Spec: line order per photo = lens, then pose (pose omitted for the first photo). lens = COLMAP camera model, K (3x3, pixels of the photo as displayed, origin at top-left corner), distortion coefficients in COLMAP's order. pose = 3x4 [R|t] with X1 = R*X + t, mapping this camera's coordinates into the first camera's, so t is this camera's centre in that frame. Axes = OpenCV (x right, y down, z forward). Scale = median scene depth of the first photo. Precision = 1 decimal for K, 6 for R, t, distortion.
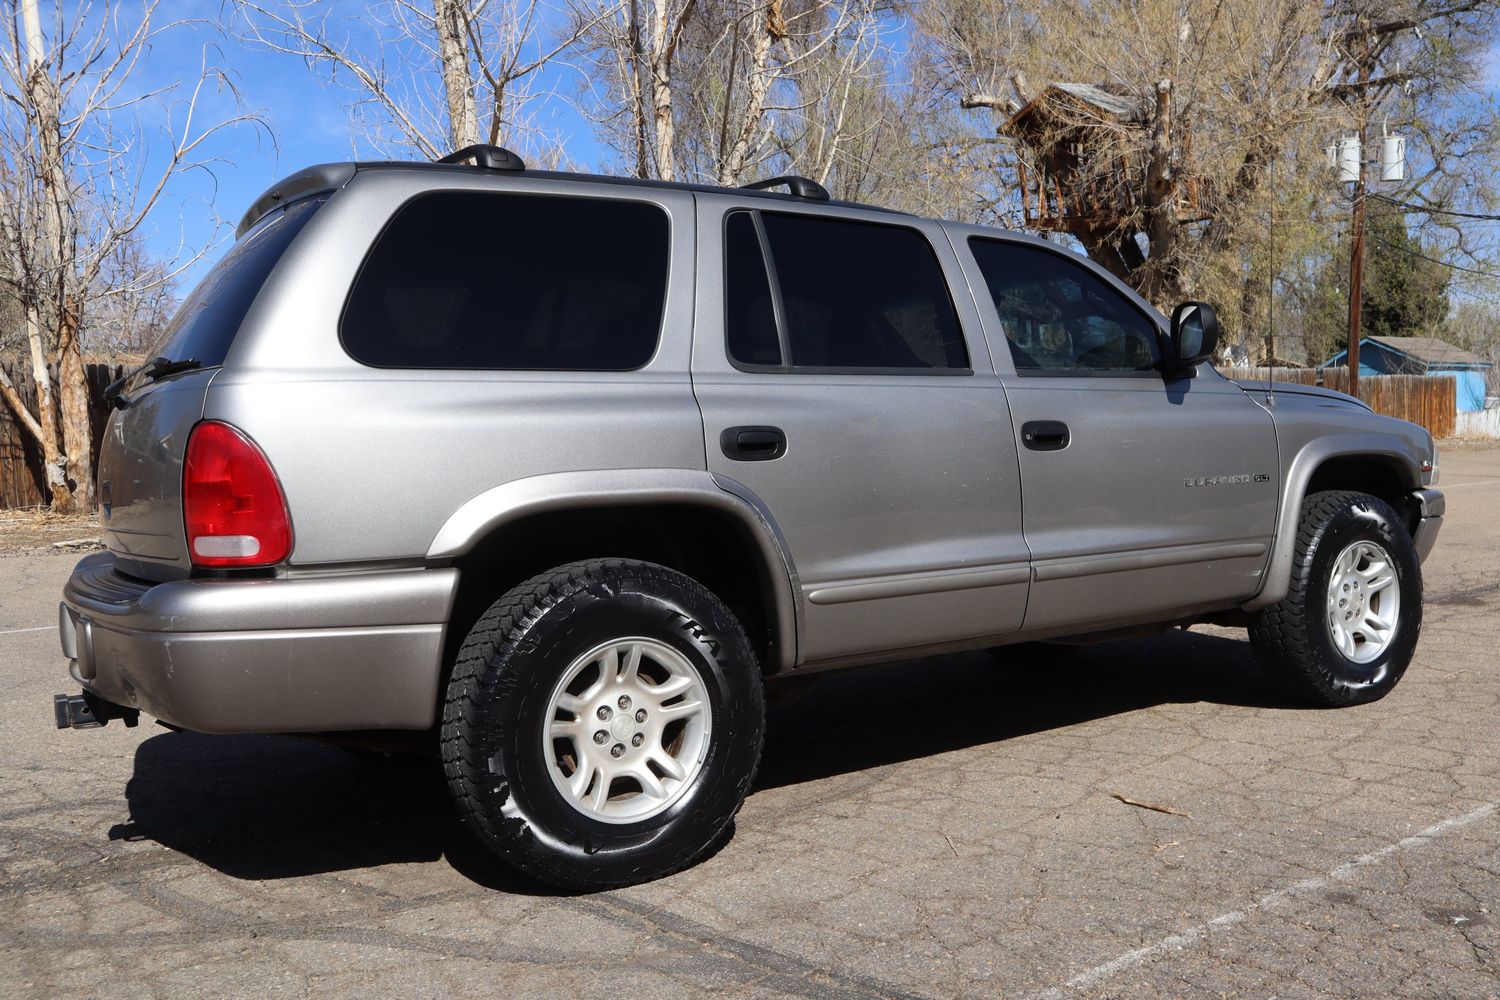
lens RADIAL K [[1305.1, 0, 750.6], [0, 1305.1, 497.5], [0, 0, 1]] dist [-0.051223, 0.051414]
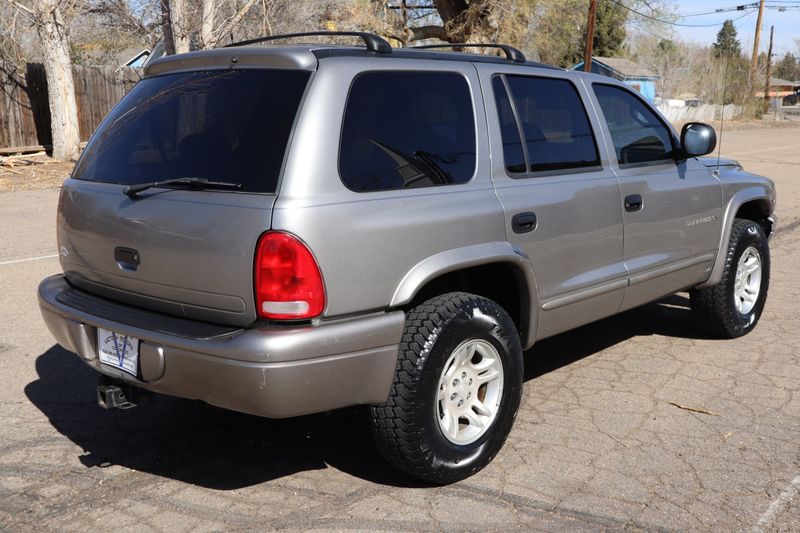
lens RADIAL K [[878.8, 0, 399.0], [0, 878.8, 264.3], [0, 0, 1]] dist [0.009370, 0.000000]
pose [[0.965192, -0.015438, 0.261085, -0.428154], [-0.020168, 0.990891, 0.133151, -0.128605], [-0.260763, -0.133782, 0.956088, -0.073968]]
